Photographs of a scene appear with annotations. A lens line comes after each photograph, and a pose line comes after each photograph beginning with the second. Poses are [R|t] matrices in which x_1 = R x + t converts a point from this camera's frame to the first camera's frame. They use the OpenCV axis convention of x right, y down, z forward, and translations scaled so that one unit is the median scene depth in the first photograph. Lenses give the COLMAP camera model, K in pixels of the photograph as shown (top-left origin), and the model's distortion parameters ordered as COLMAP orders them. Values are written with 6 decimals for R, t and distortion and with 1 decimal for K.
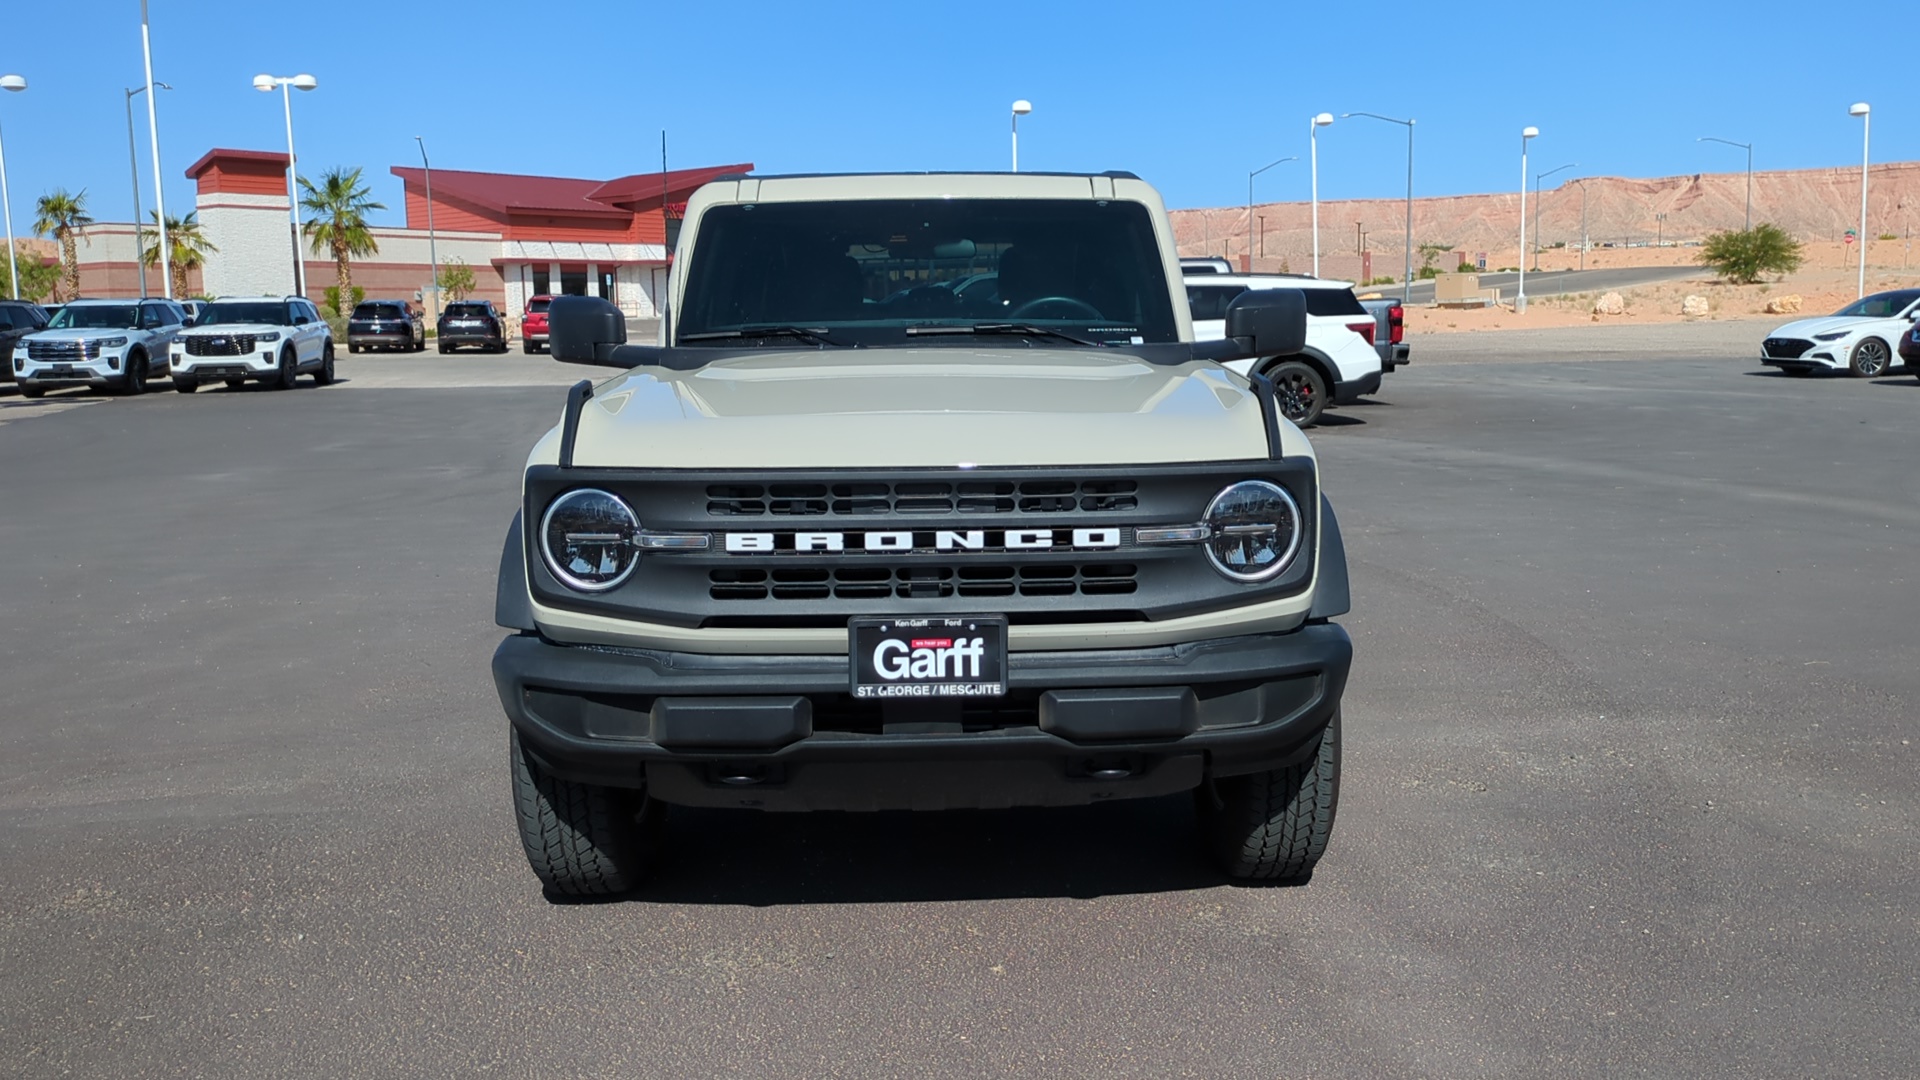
lens RADIAL K [[1671.7, 0, 976.1], [0, 1671.7, 532.3], [0, 0, 1]] dist [0.059242, -0.037118]
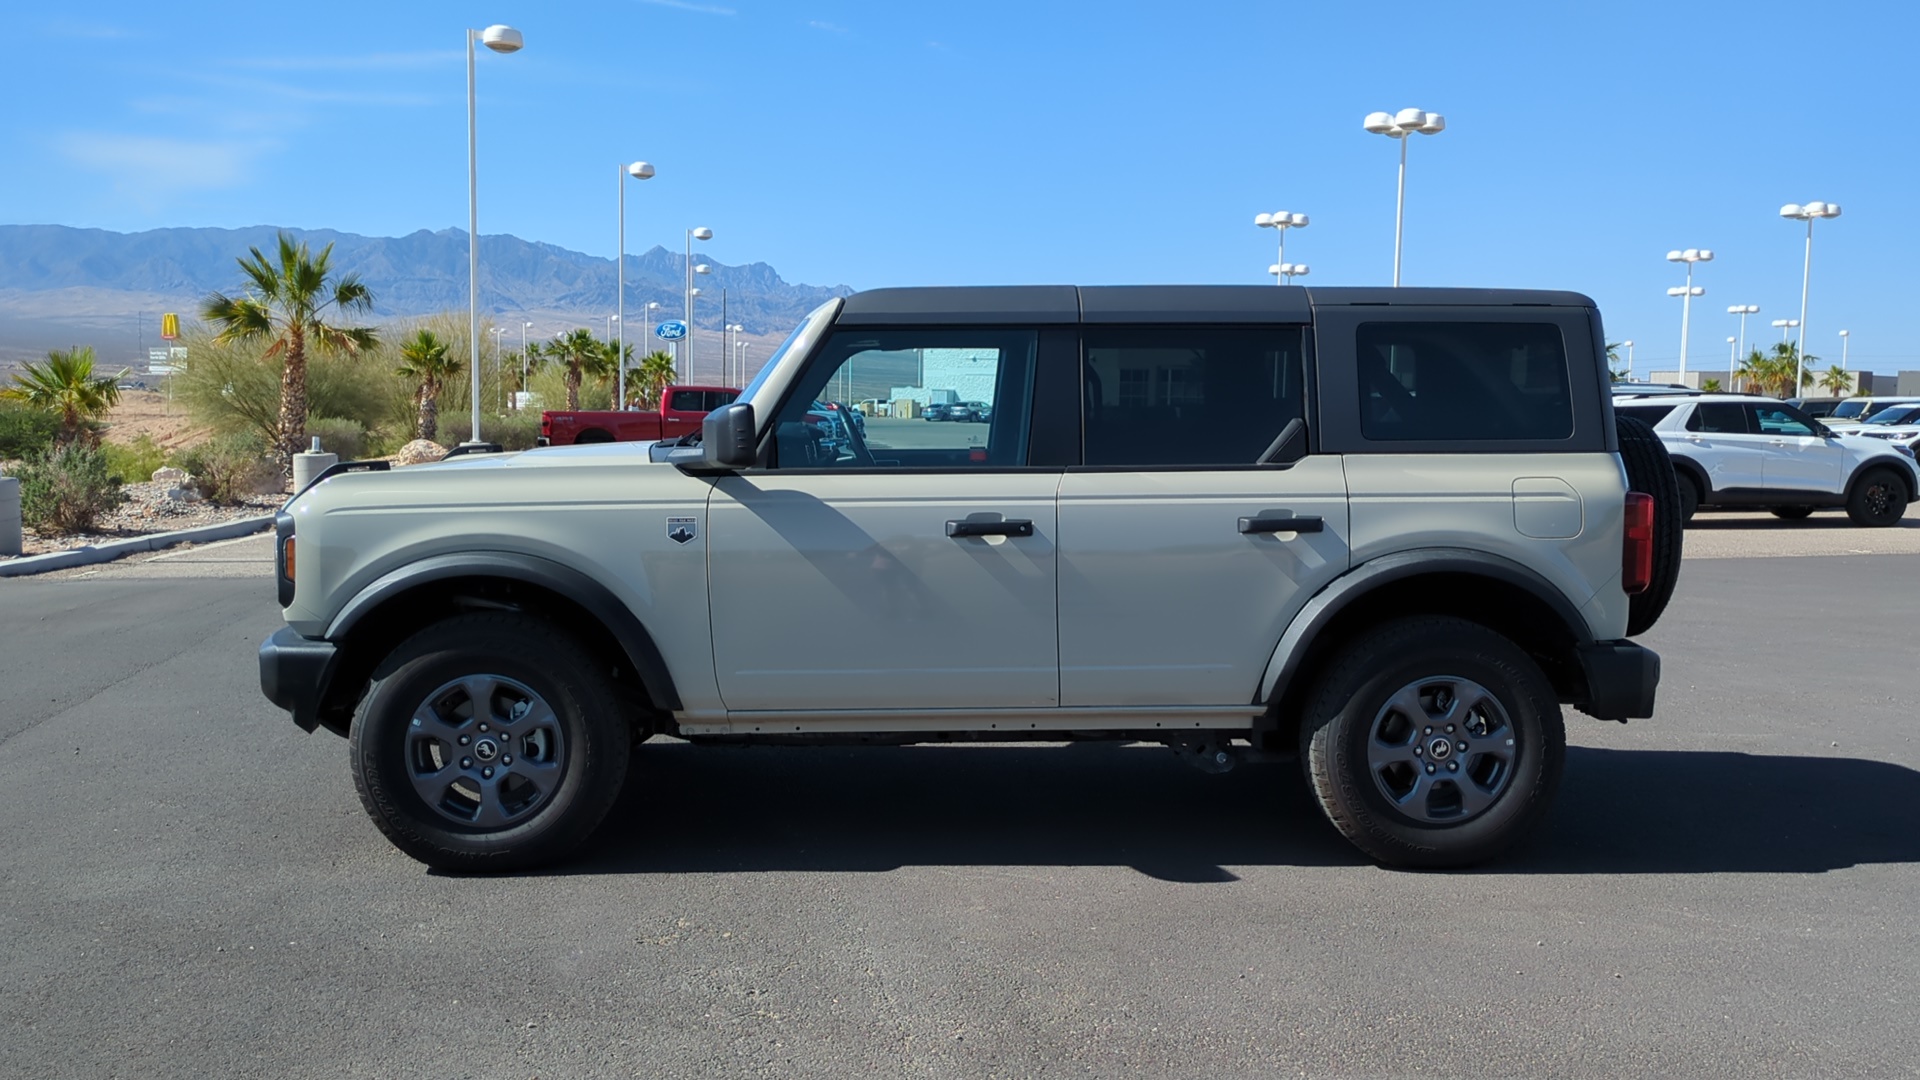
lens RADIAL K [[1671.7, 0, 963.4], [0, 1671.7, 526.8], [0, 0, 1]] dist [0.059242, -0.037118]
pose [[0.019685, 0.092581, -0.995511, 1.952364], [-0.147708, 0.985047, 0.088687, -0.325916], [0.988835, 0.145299, 0.033065, 1.996286]]
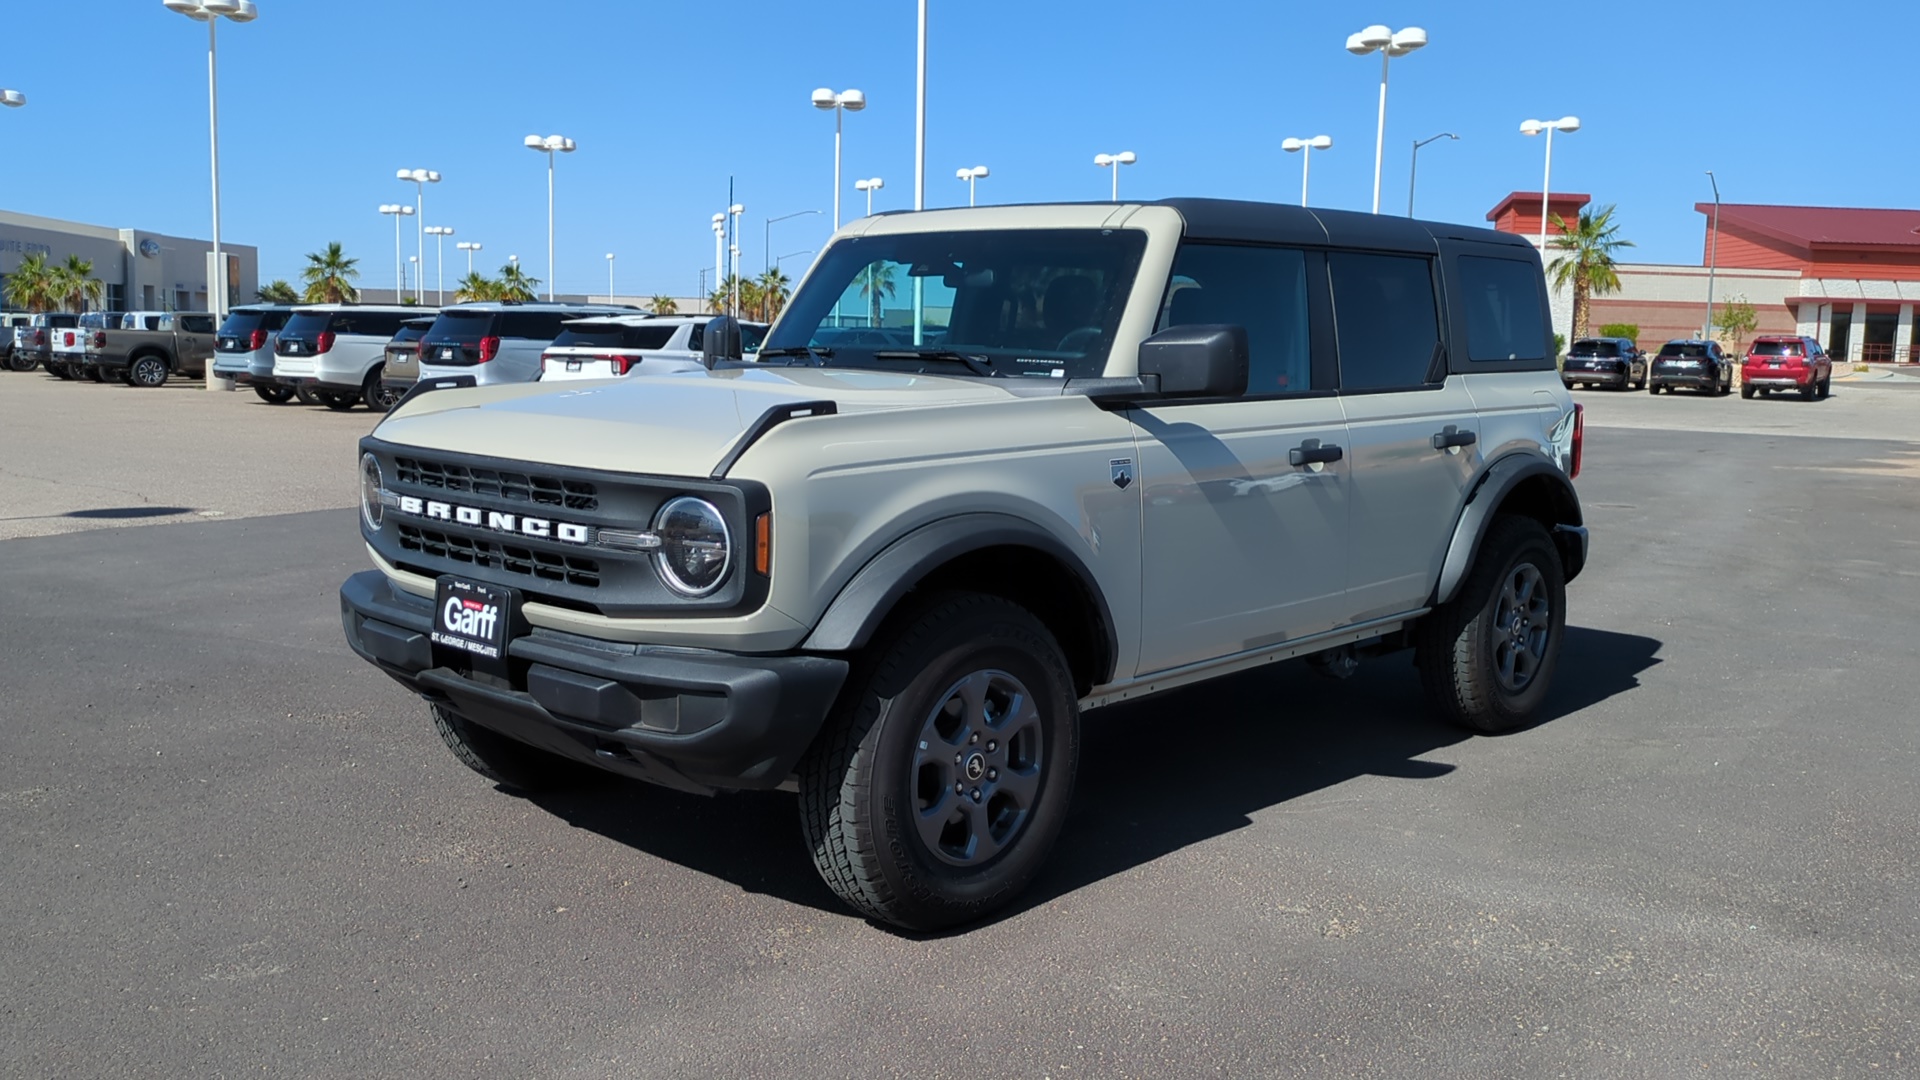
lens RADIAL K [[1671.7, 0, 969.5], [0, 1671.7, 539.6], [0, 0, 1]] dist [0.059242, -0.037118]
pose [[0.713362, 0.114520, -0.691376, 1.018193], [-0.127070, 0.991341, 0.033096, -0.061987], [0.689180, 0.064244, 0.721737, 0.379374]]
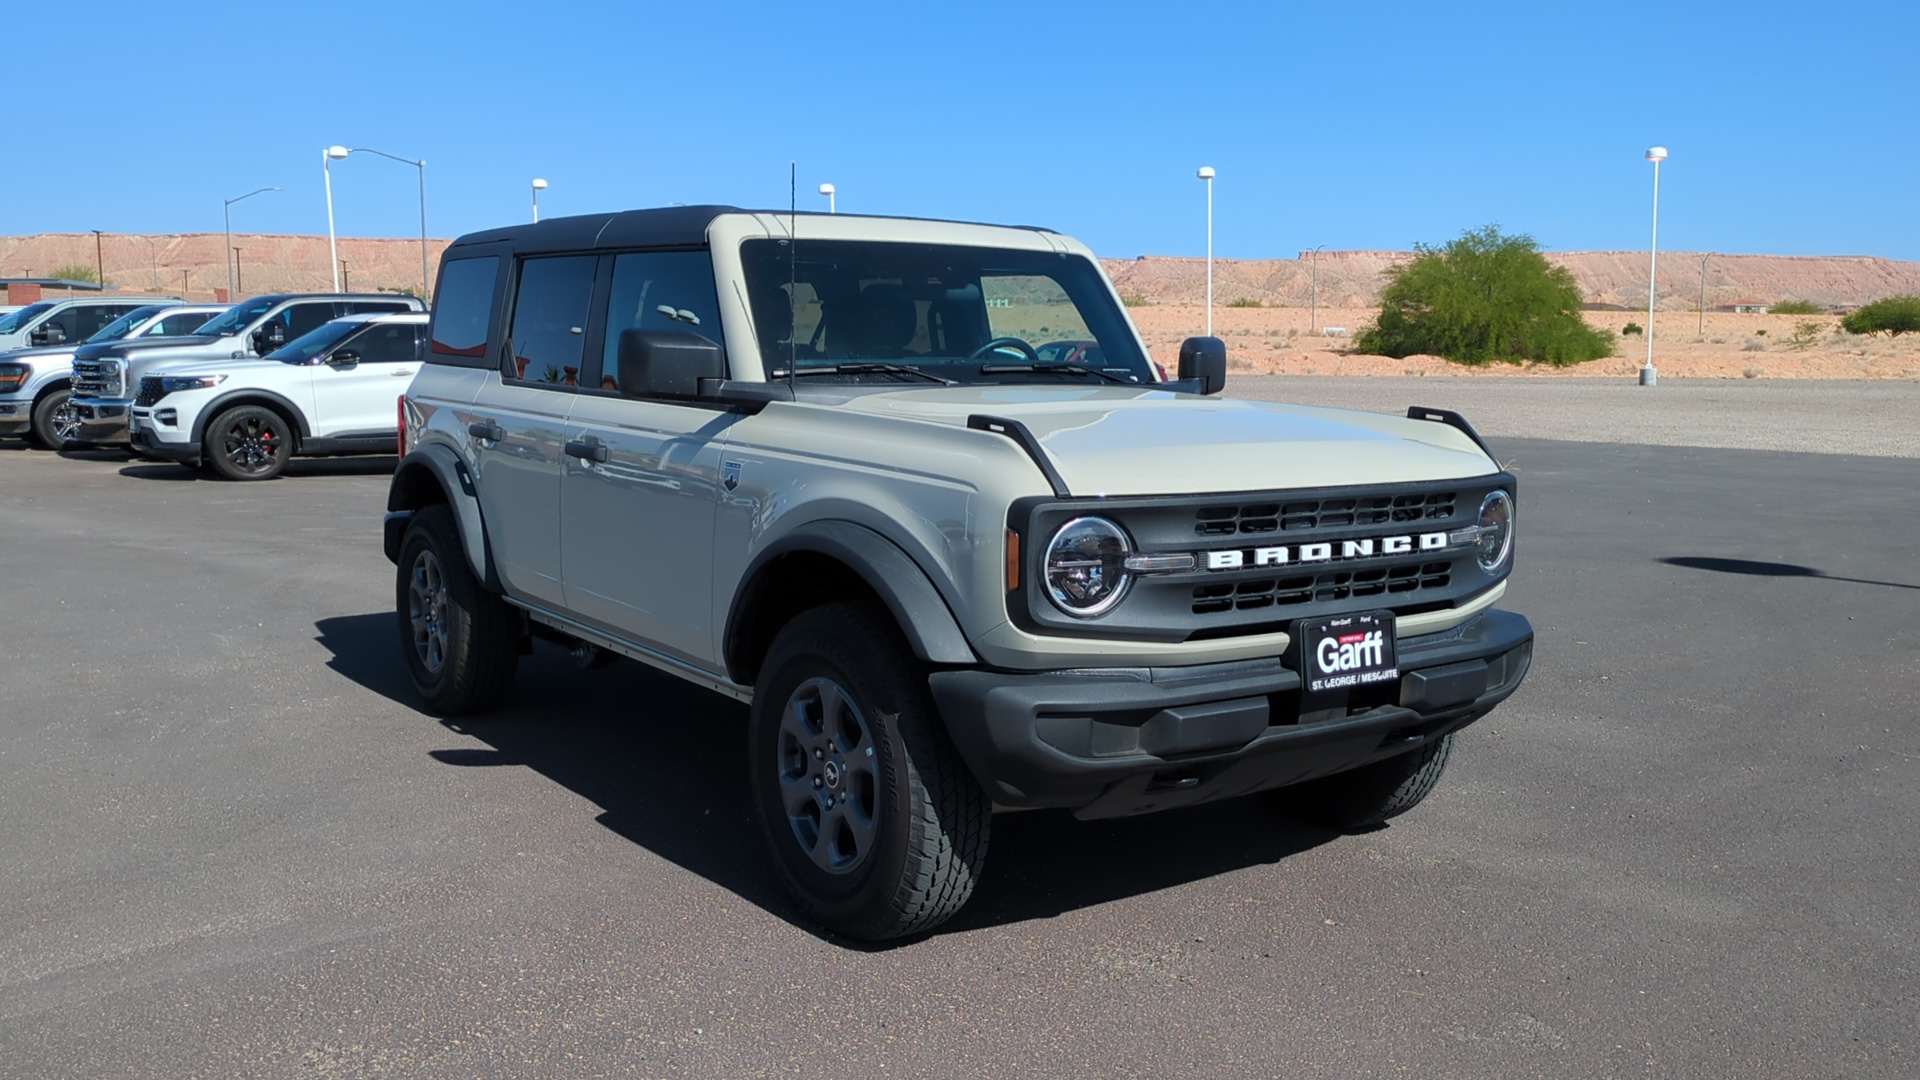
lens RADIAL K [[1671.7, 0, 980.7], [0, 1671.7, 541.7], [0, 0, 1]] dist [0.059242, -0.037118]
pose [[0.822584, -0.046634, 0.566728, -0.875822], [0.058497, 0.998284, -0.002760, -0.011973], [-0.565626, 0.035423, 0.823900, 0.186472]]
